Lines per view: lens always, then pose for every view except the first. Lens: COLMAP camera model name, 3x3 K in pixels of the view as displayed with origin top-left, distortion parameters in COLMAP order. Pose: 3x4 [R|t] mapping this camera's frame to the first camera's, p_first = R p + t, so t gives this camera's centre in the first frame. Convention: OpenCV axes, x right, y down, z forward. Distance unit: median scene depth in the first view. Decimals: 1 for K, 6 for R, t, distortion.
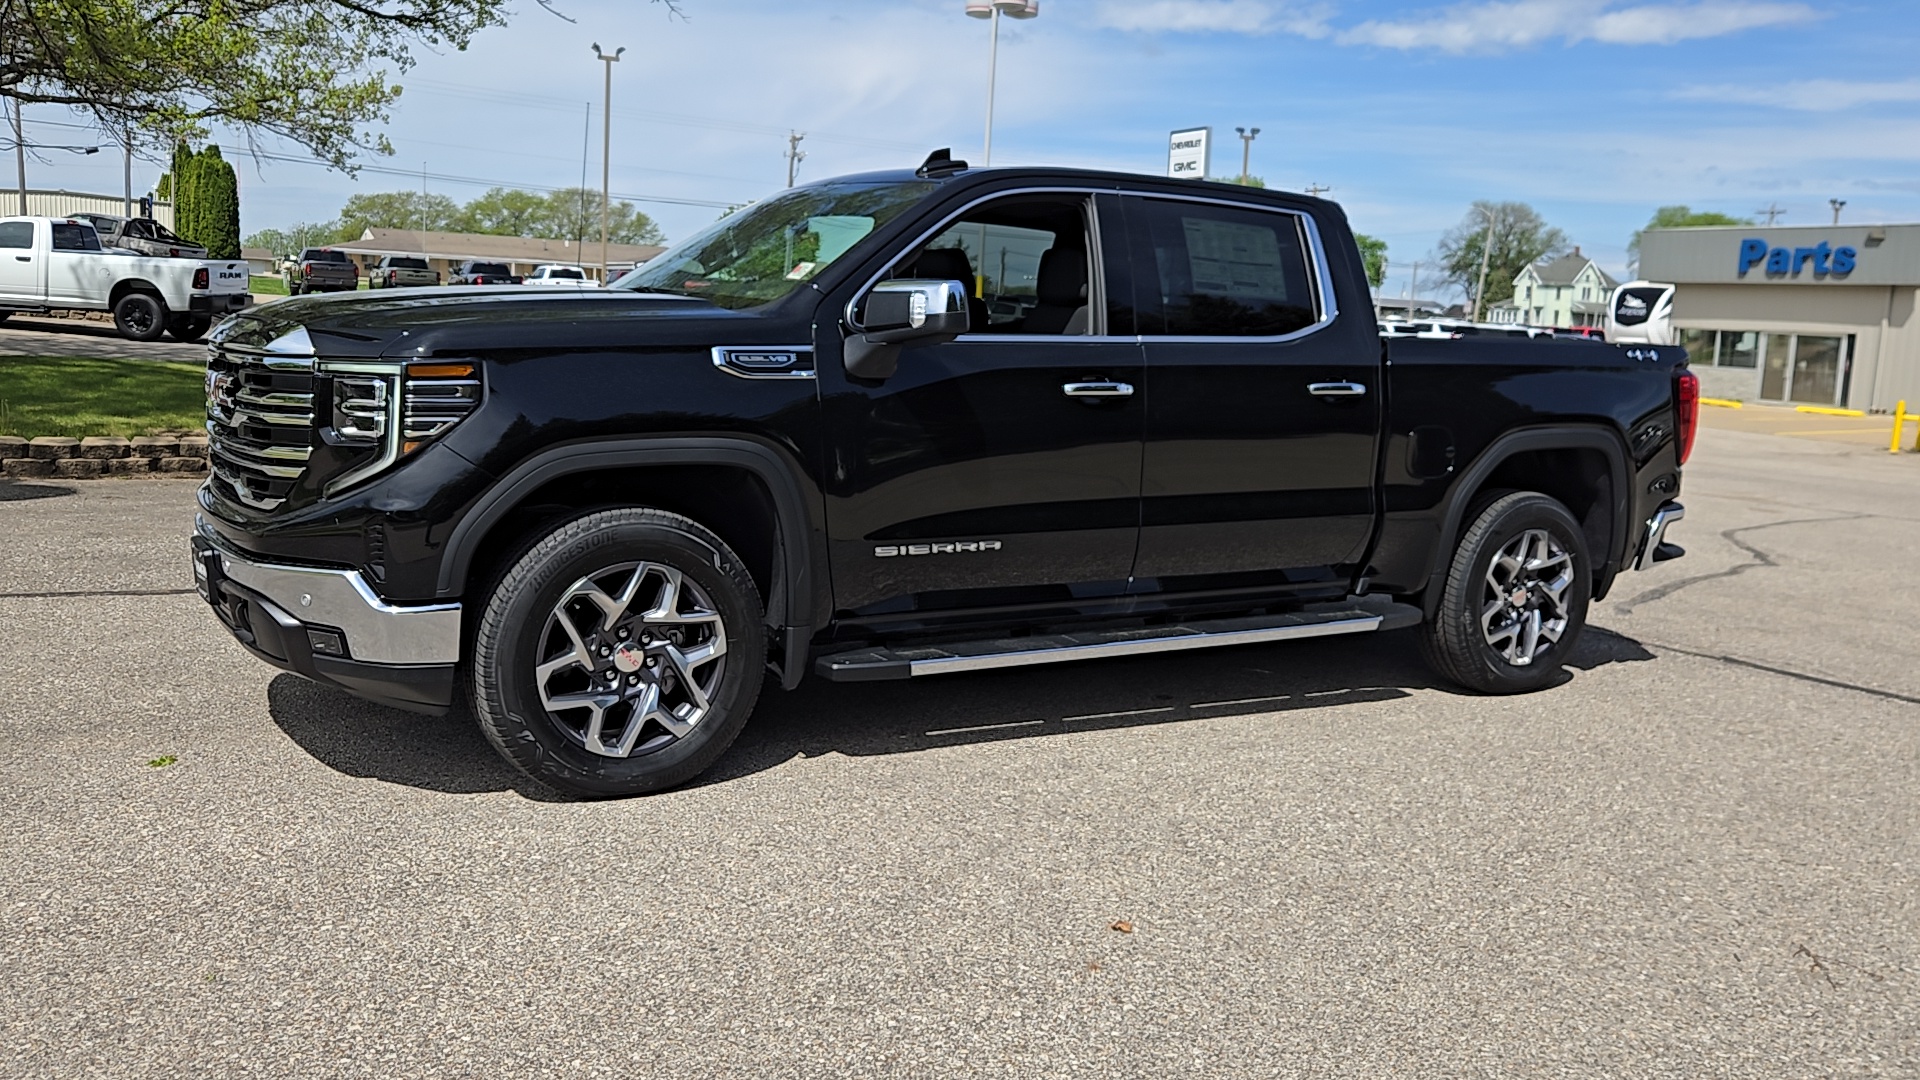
lens RADIAL K [[1596.9, 0, 956.7], [0, 1596.9, 536.8], [0, 0, 1]] dist [0.018366, -0.005992]
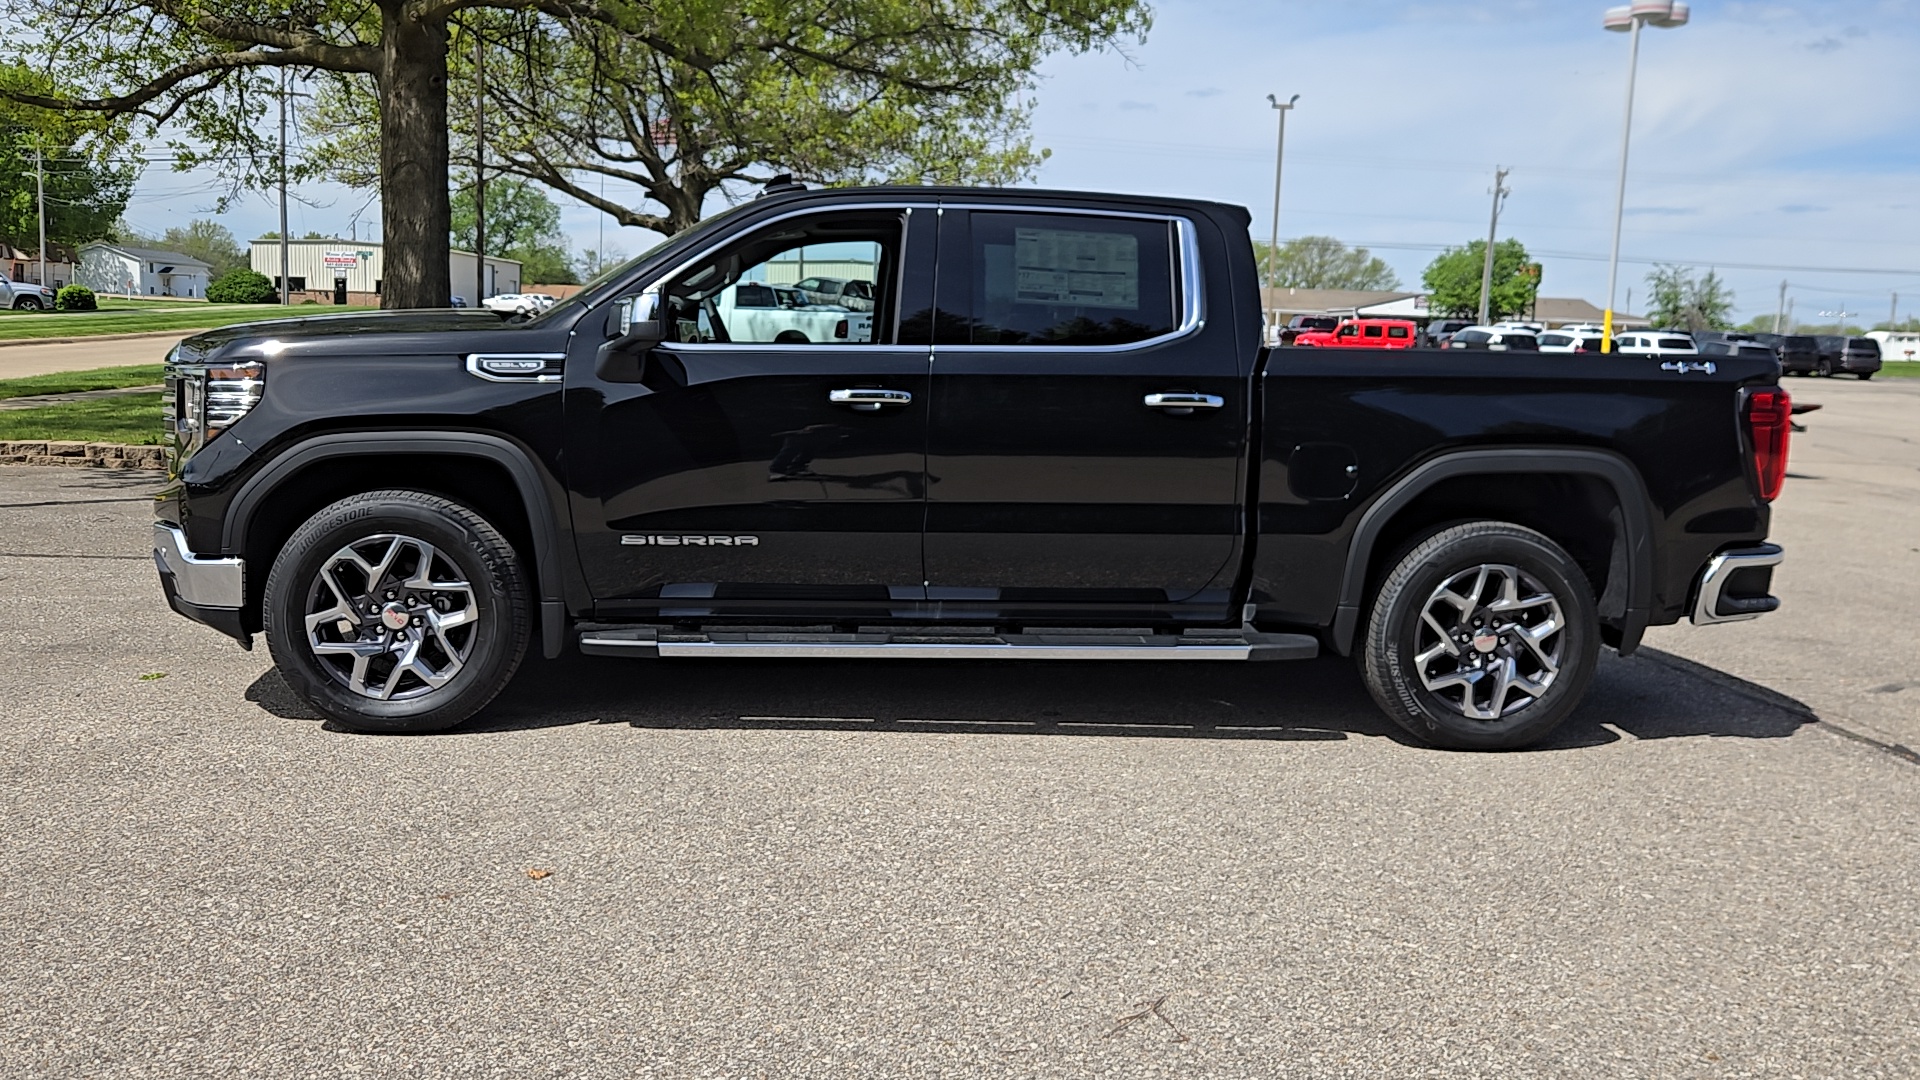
lens RADIAL K [[1596.9, 0, 956.7], [0, 1596.9, 536.8], [0, 0, 1]] dist [0.018366, -0.005992]
pose [[0.896743, 0.039369, -0.440797, 0.605430], [-0.052218, 0.998490, -0.017051, 0.013222], [0.439460, 0.038308, 0.897445, 0.100798]]
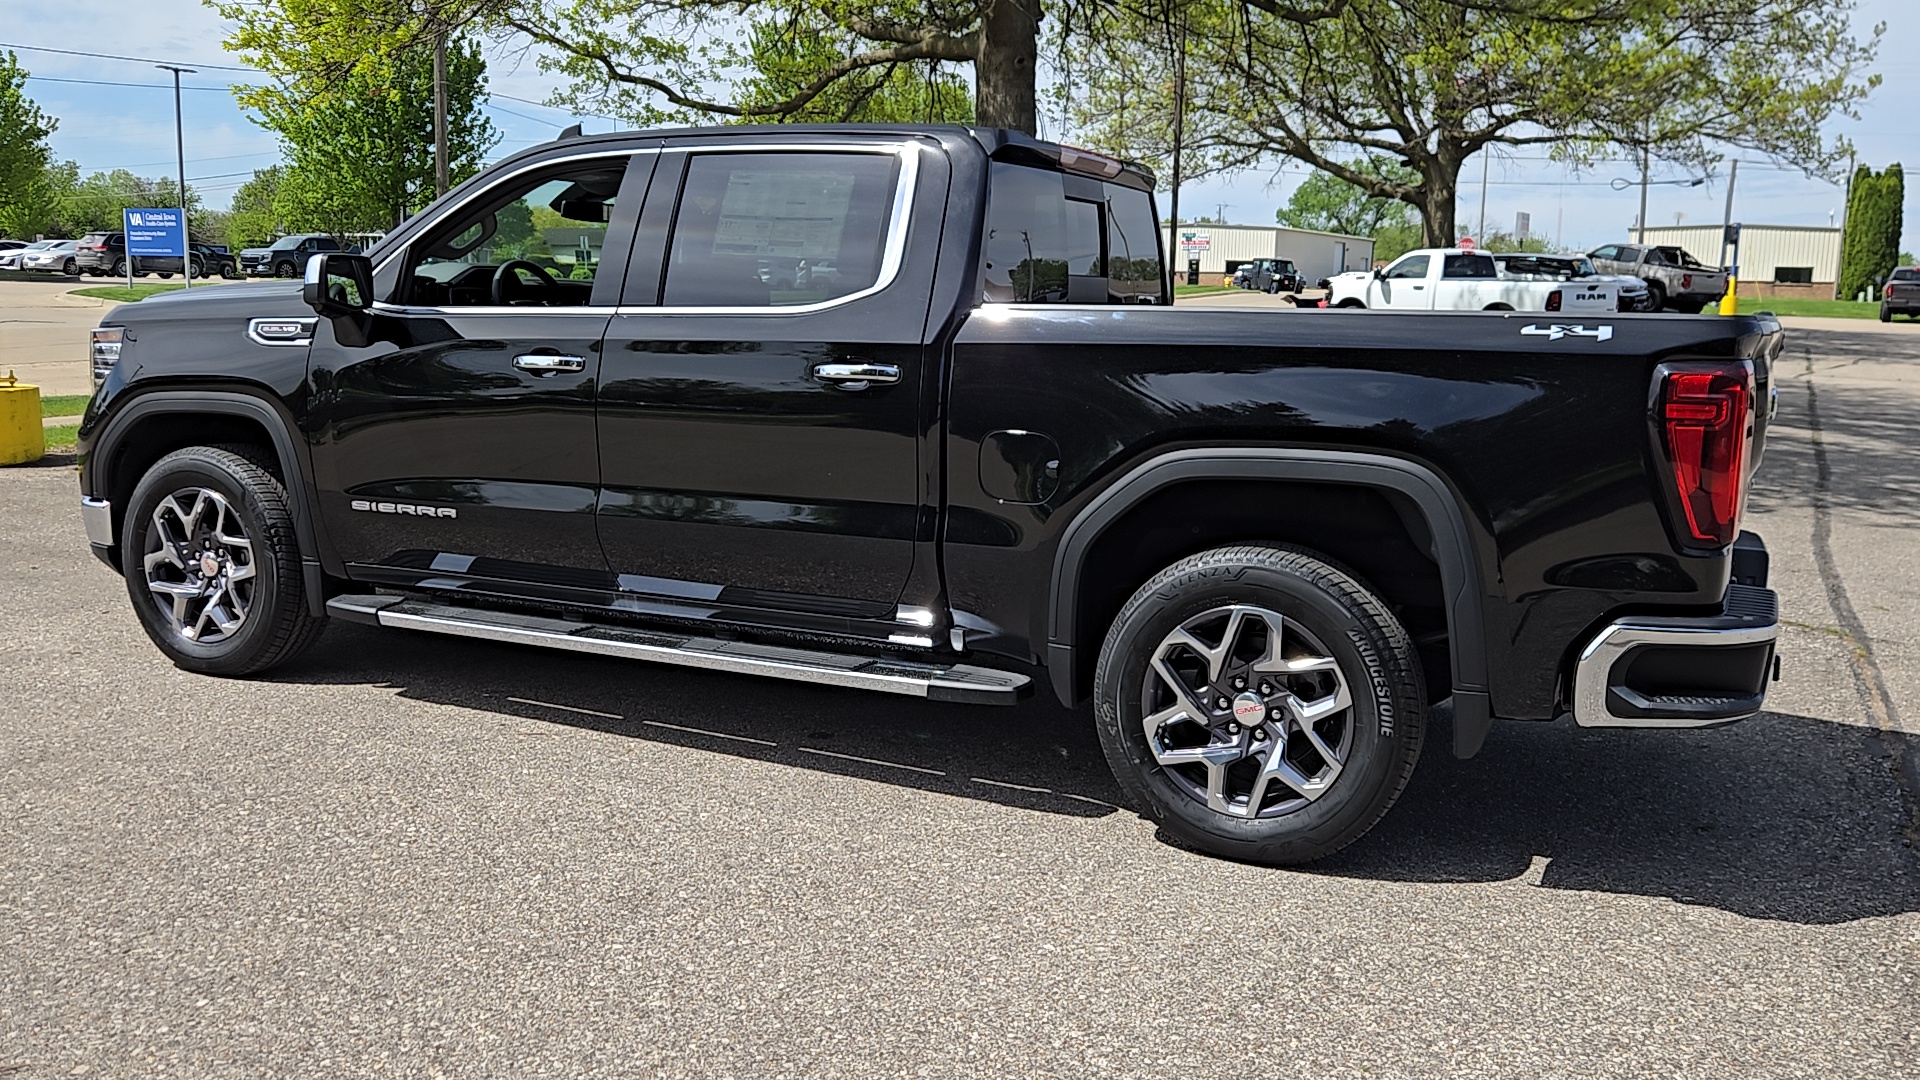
lens RADIAL K [[1602.3, 0, 953.3], [0, 1602.3, 525.6], [0, 0, 1]] dist [0.010129, -0.010065]
pose [[0.543386, 0.089607, -0.834687, 1.033038], [-0.111370, 0.993193, 0.034121, -0.056270], [0.832063, 0.074418, 0.549667, 0.690978]]
